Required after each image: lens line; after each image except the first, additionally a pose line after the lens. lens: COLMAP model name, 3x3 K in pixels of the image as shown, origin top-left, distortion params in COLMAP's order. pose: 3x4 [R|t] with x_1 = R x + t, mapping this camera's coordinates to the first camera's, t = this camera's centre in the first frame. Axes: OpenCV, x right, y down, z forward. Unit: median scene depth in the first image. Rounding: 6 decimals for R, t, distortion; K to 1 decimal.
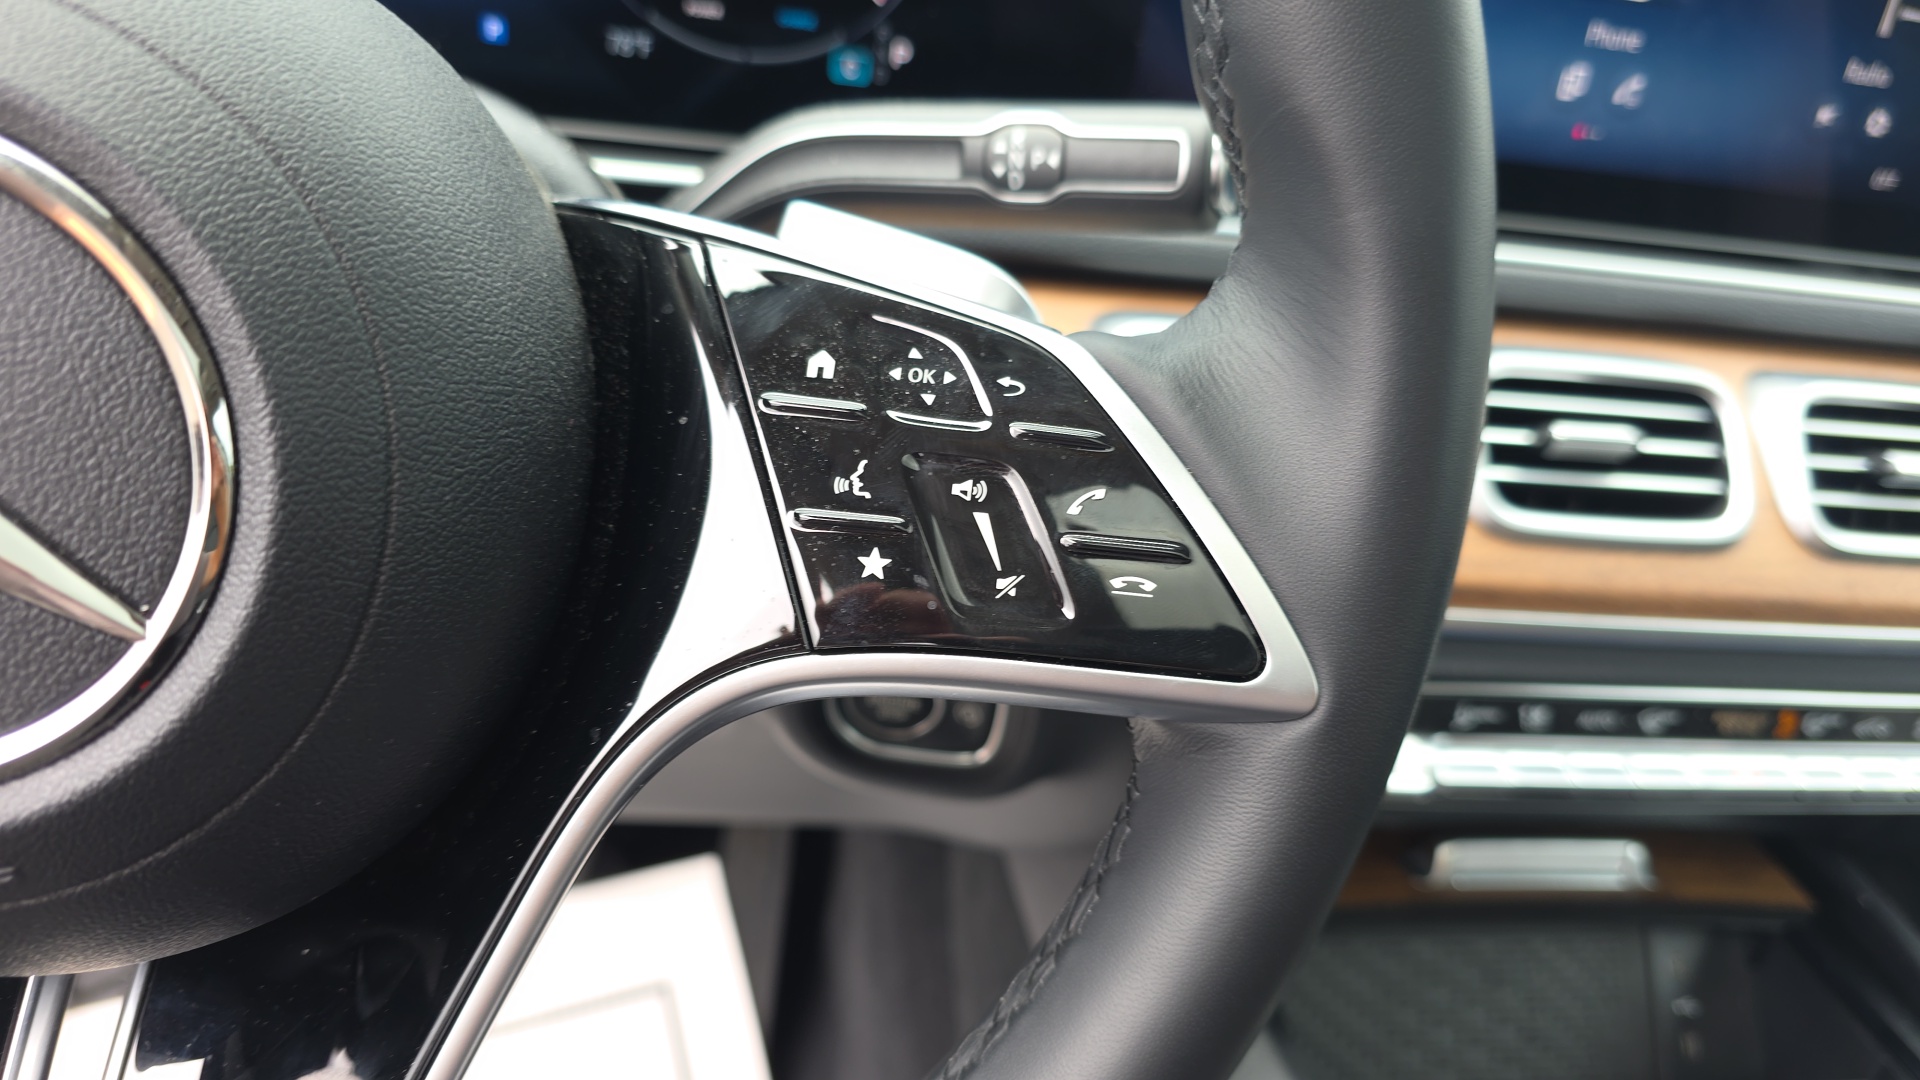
lens RADIAL K [[1358.0, 0, 959.9], [0, 1358.0, 551.1], [0, 0, 1]] dist [0.029810, -0.067221]
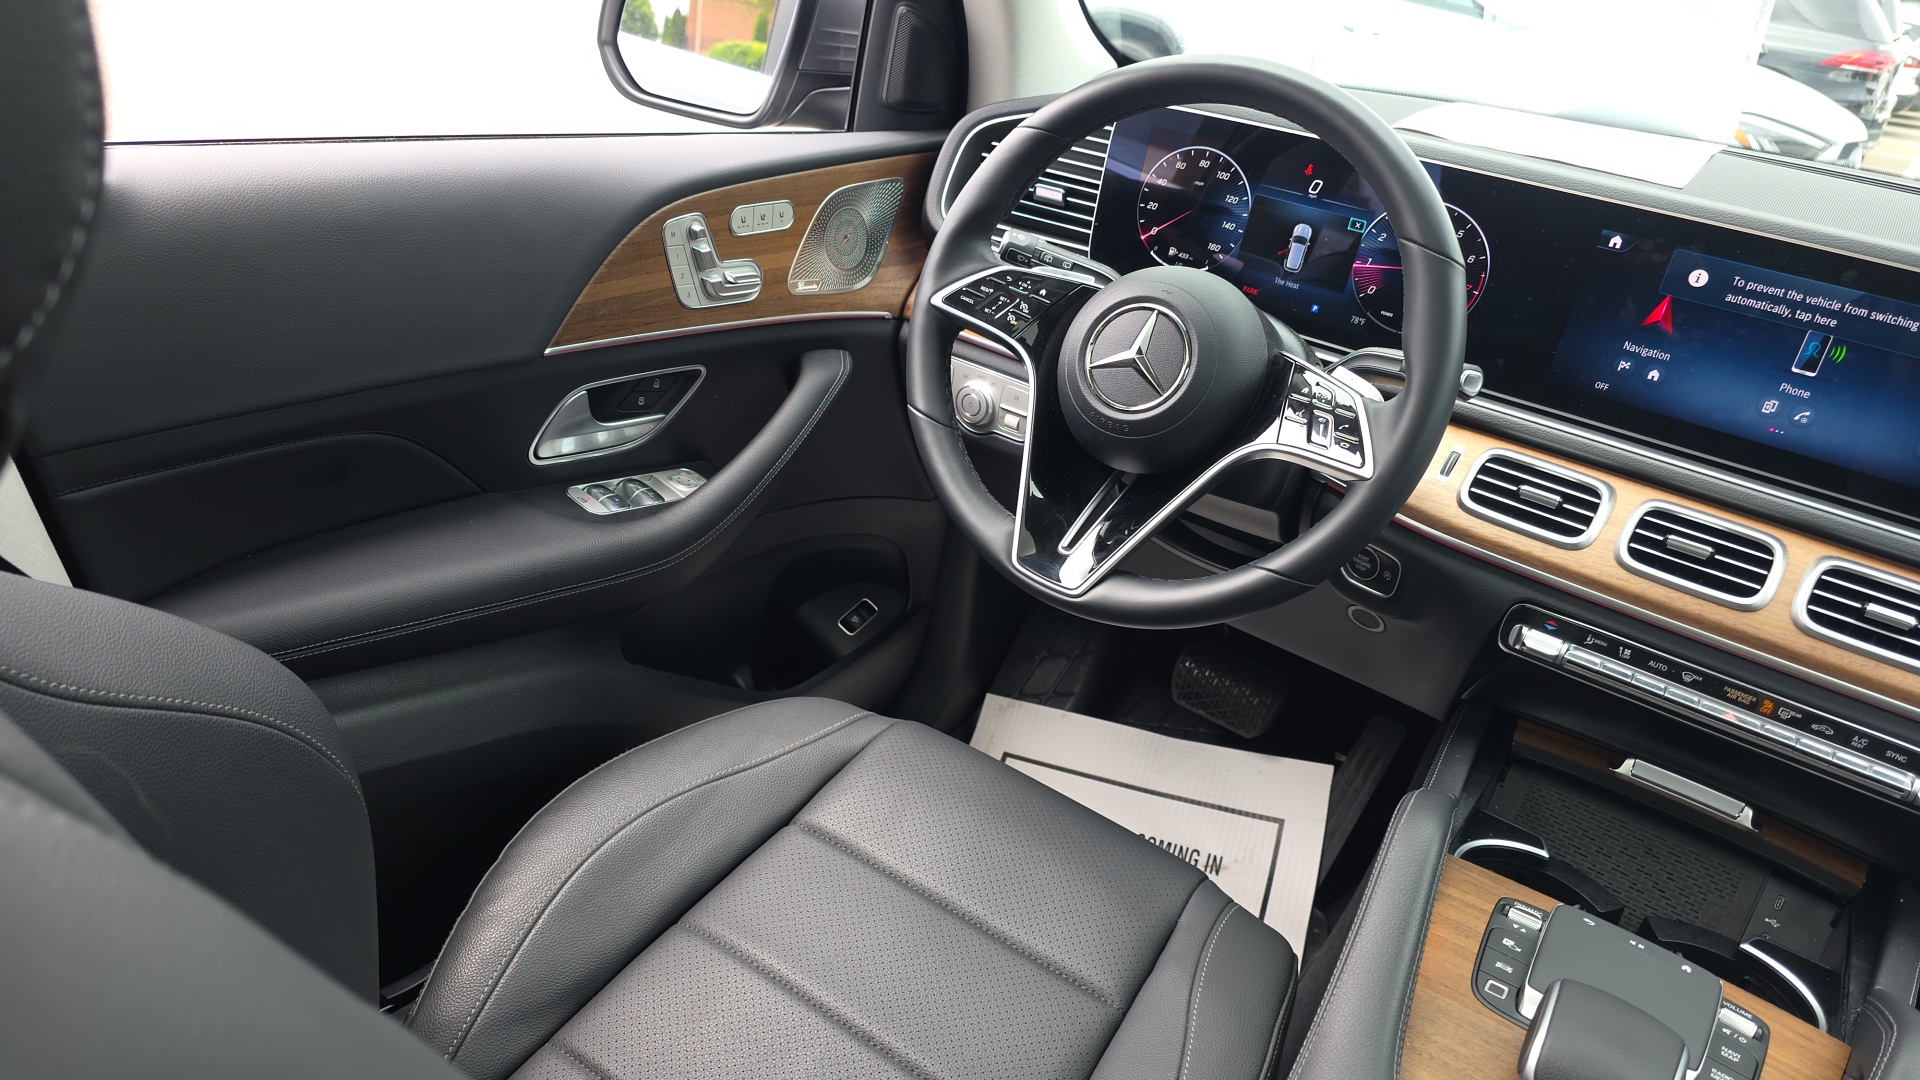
lens RADIAL K [[1293.0, 0, 929.9], [0, 1293.0, 544.6], [0, 0, 1]] dist [0.054348, -0.055842]
pose [[0.727550, 0.274014, -0.628958, 1.339559], [-0.374948, 0.926559, -0.030054, 0.680322], [0.574531, 0.257692, 0.776858, -2.139858]]
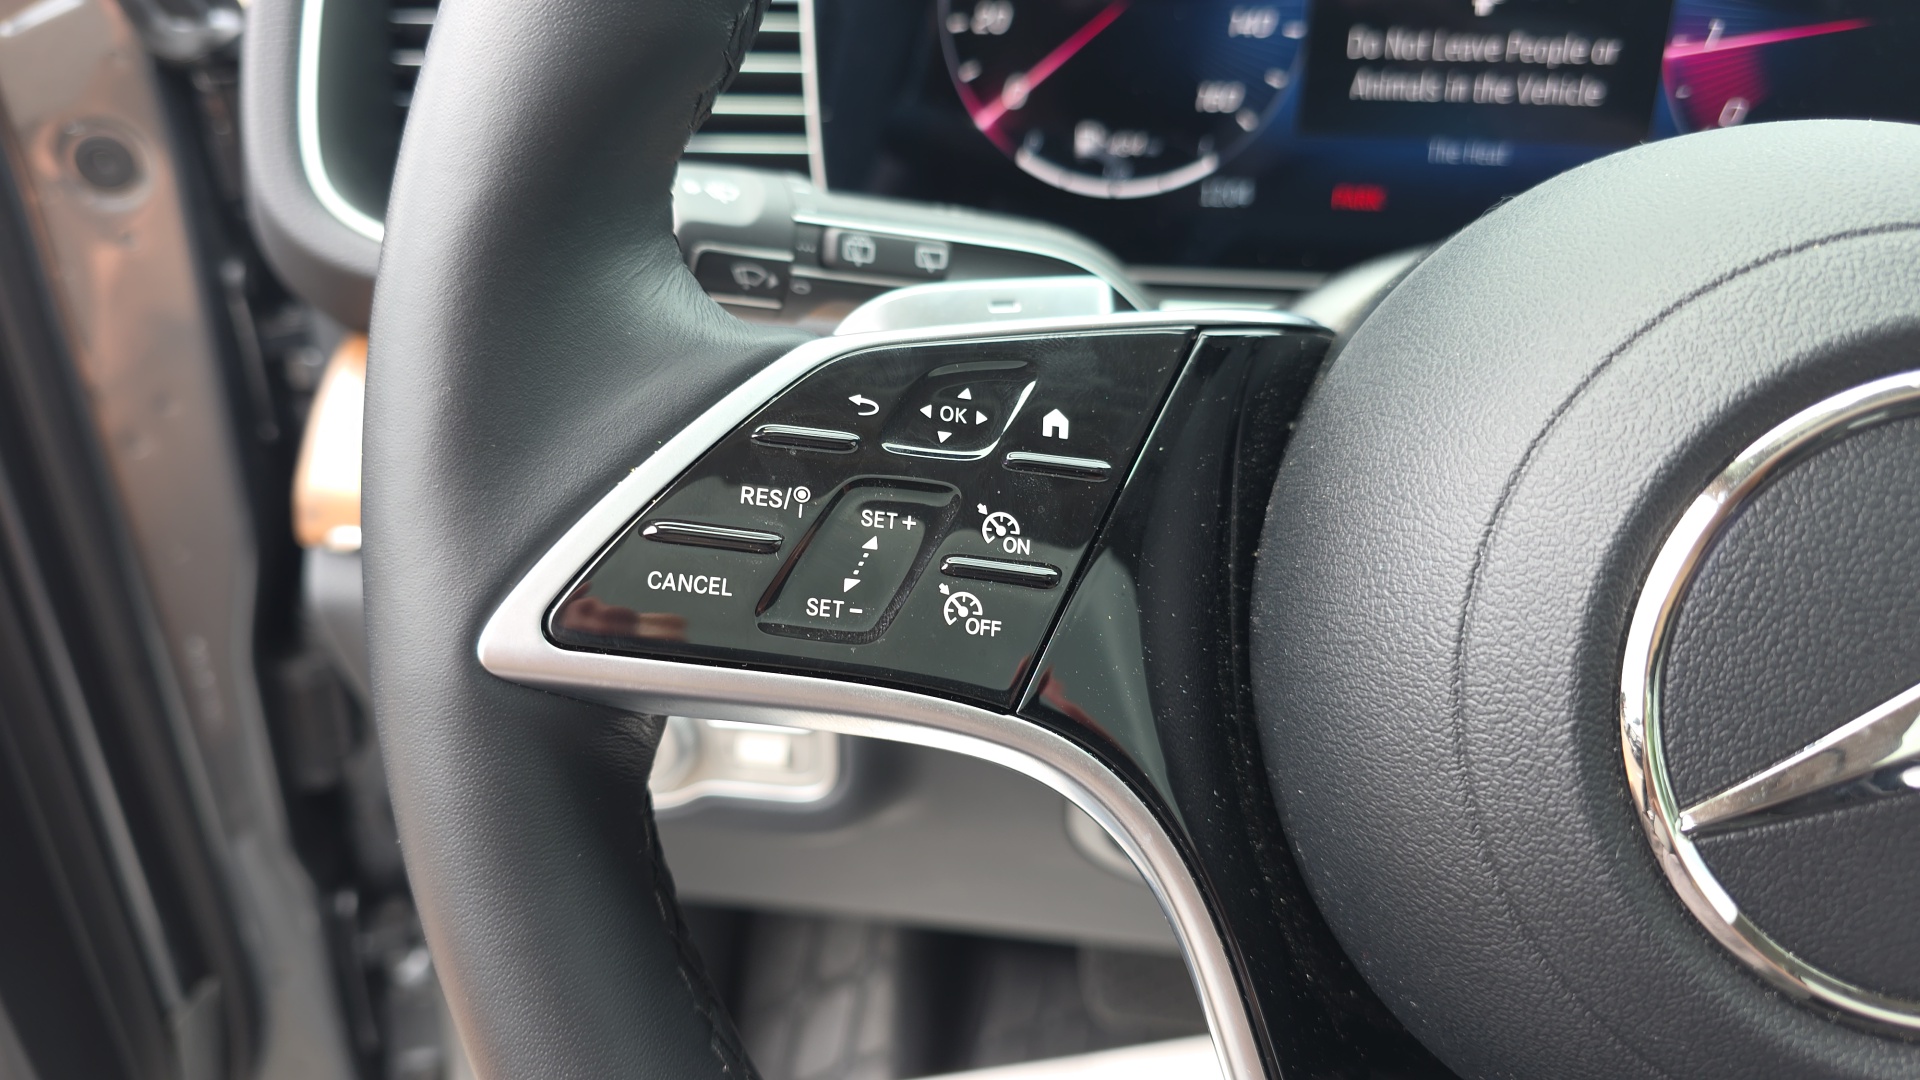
lens RADIAL K [[1358.0, 0, 959.9], [0, 1358.0, 551.1], [0, 0, 1]] dist [0.029810, -0.067221]
pose [[0.958097, 0.003146, -0.286427, -0.663068], [-0.026591, 0.996599, -0.077999, -0.045760], [0.285208, 0.082347, 0.954922, -0.114441]]
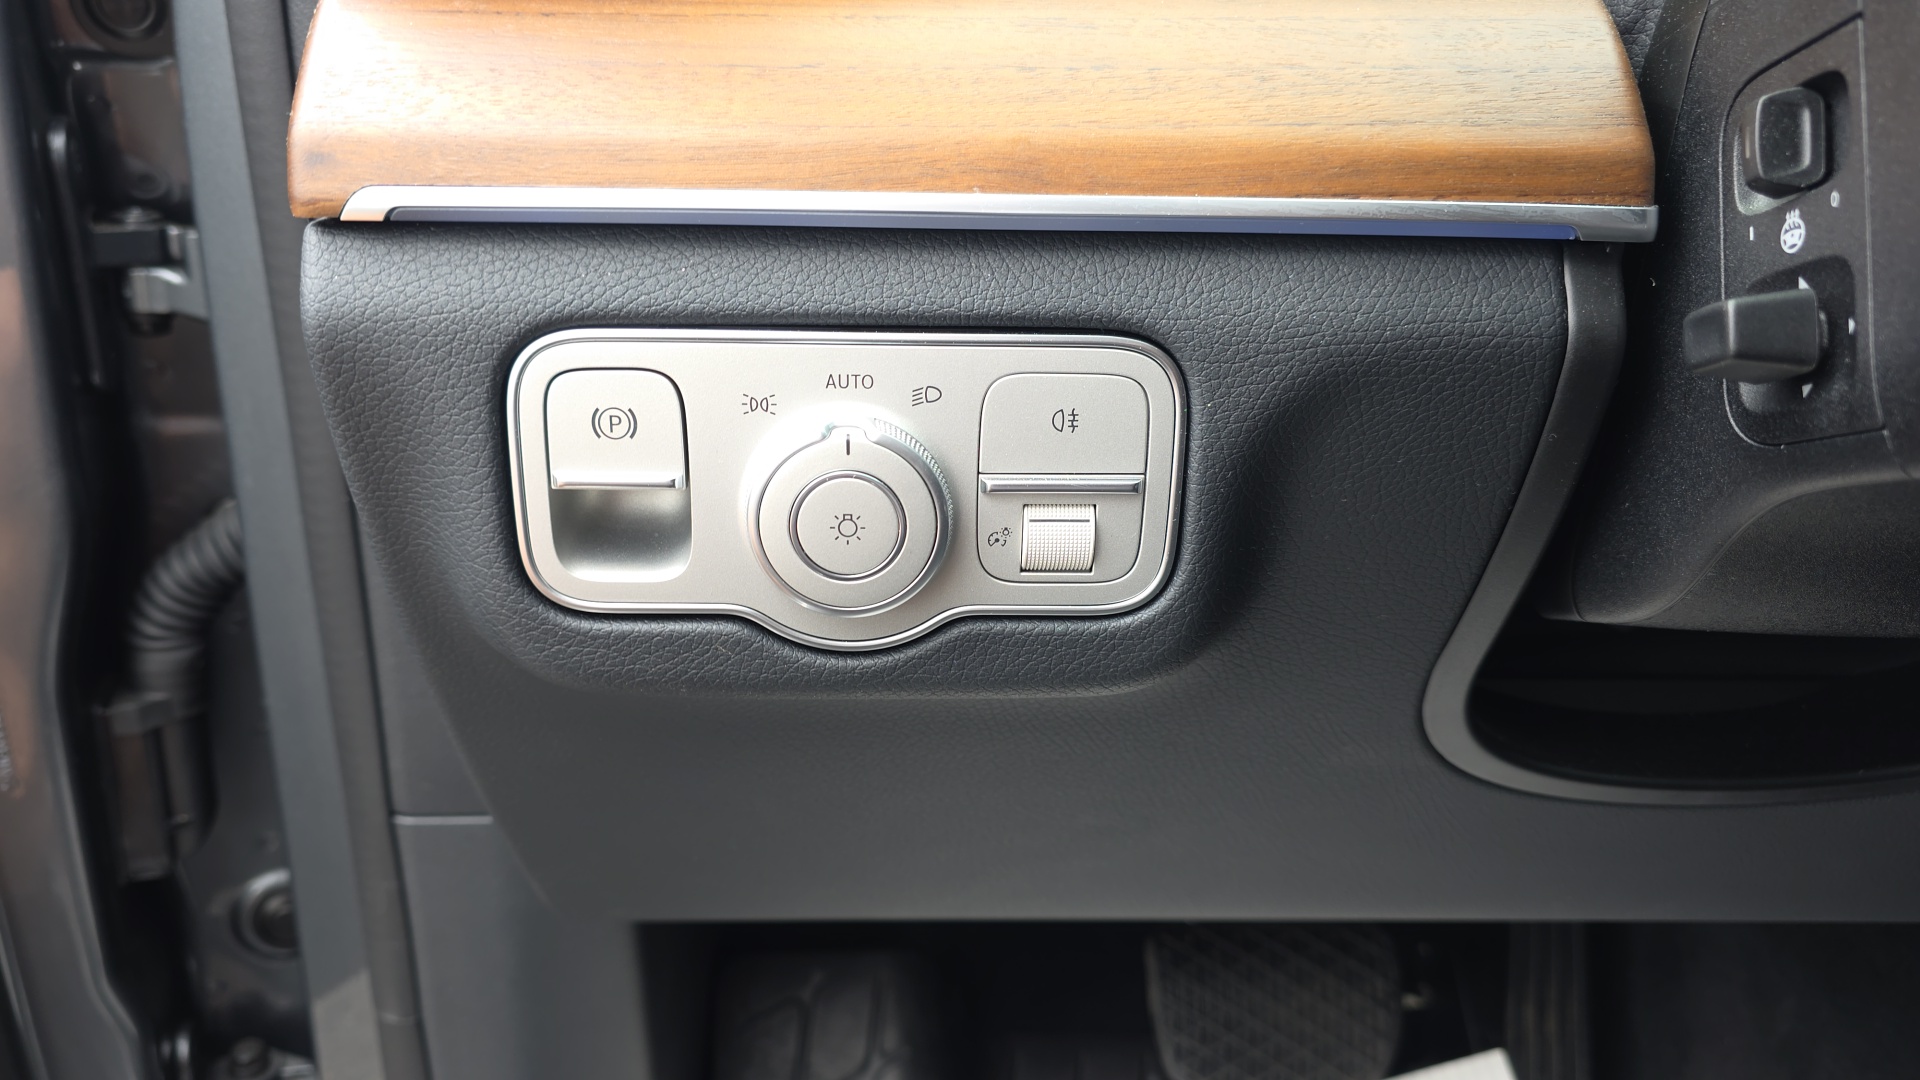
lens RADIAL K [[1358.0, 0, 959.9], [0, 1358.0, 551.1], [0, 0, 1]] dist [0.029810, -0.067221]
pose [[0.988326, -0.078389, -0.130641, -1.262206], [0.050985, 0.978212, -0.201249, 0.270770], [0.143570, 0.192239, 0.970789, 0.353802]]
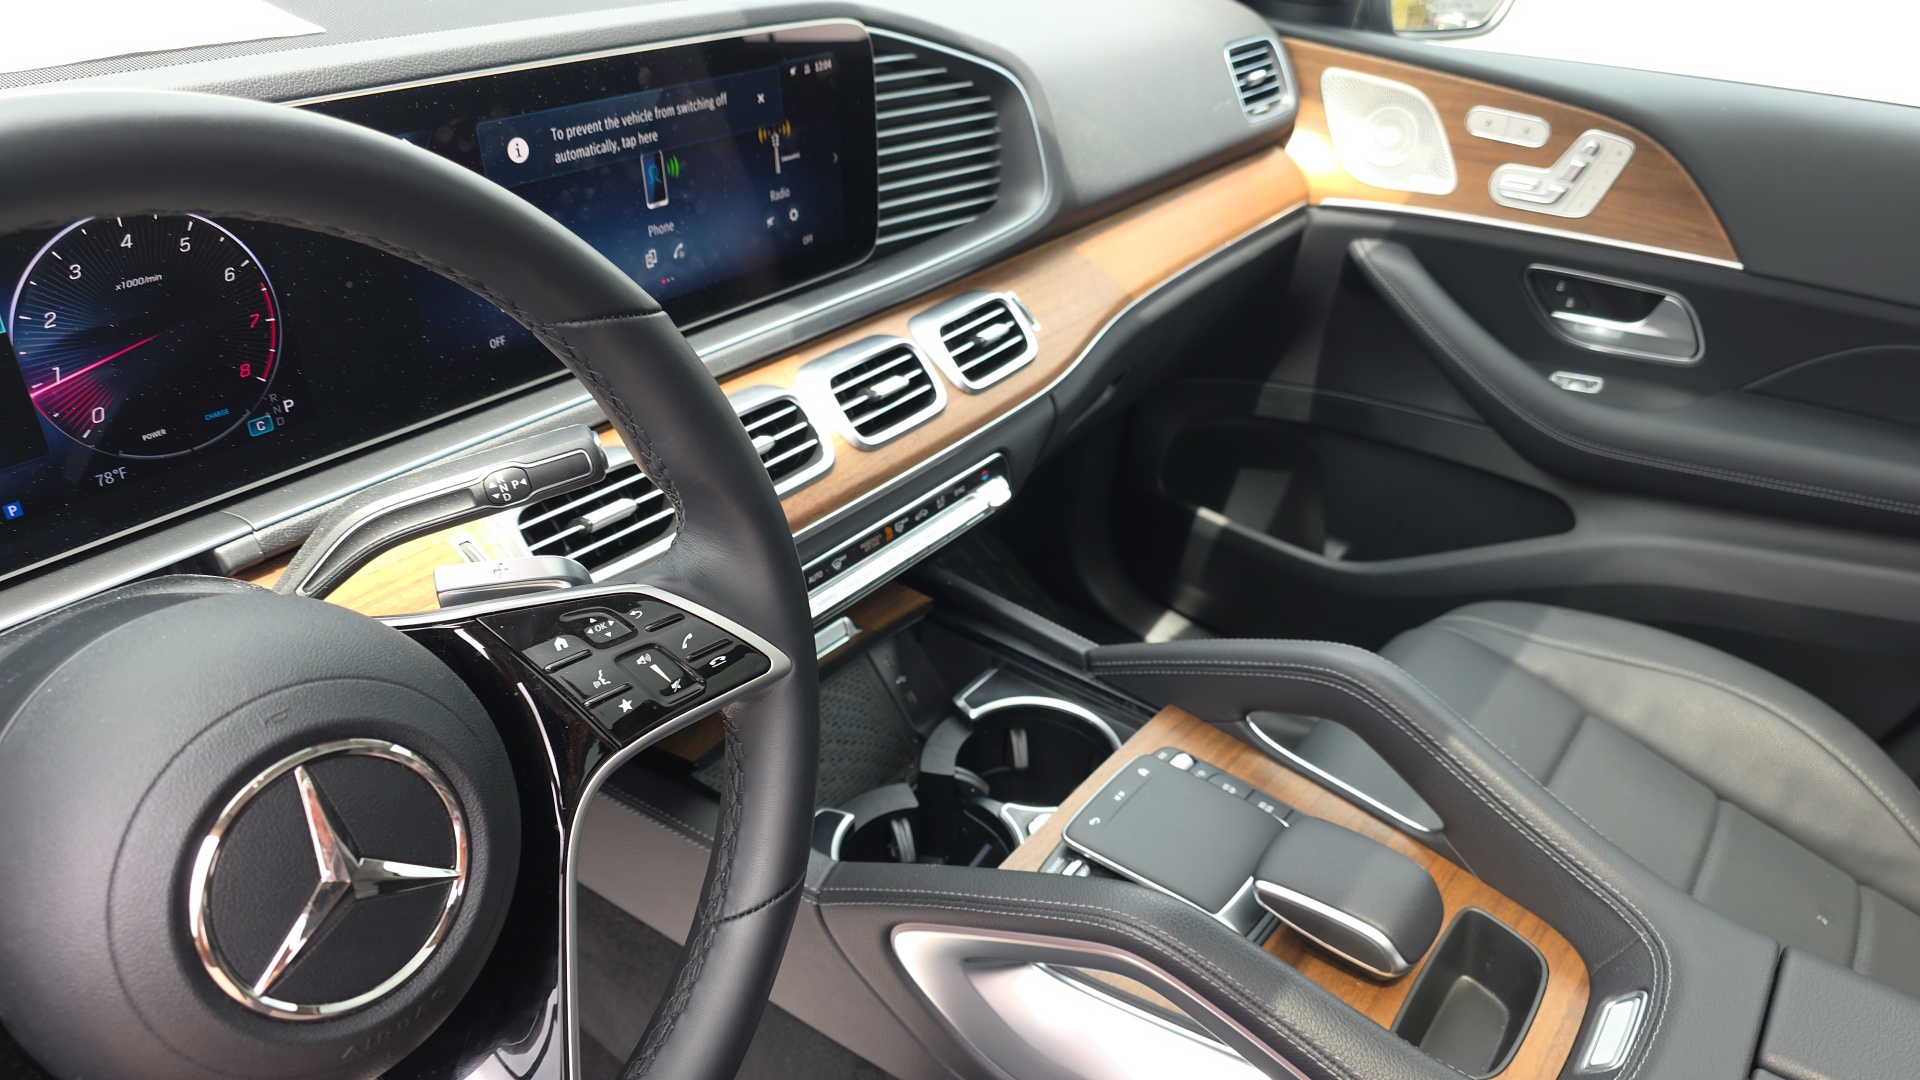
lens RADIAL K [[1308.1, 0, 966.1], [0, 1308.1, 536.3], [0, 0, 1]] dist [0.034895, -0.055362]
pose [[0.702847, -0.445988, 0.554166, -0.567454], [0.386955, 0.893407, 0.228232, -0.397705], [-0.596885, 0.054025, 0.800506, -0.906701]]
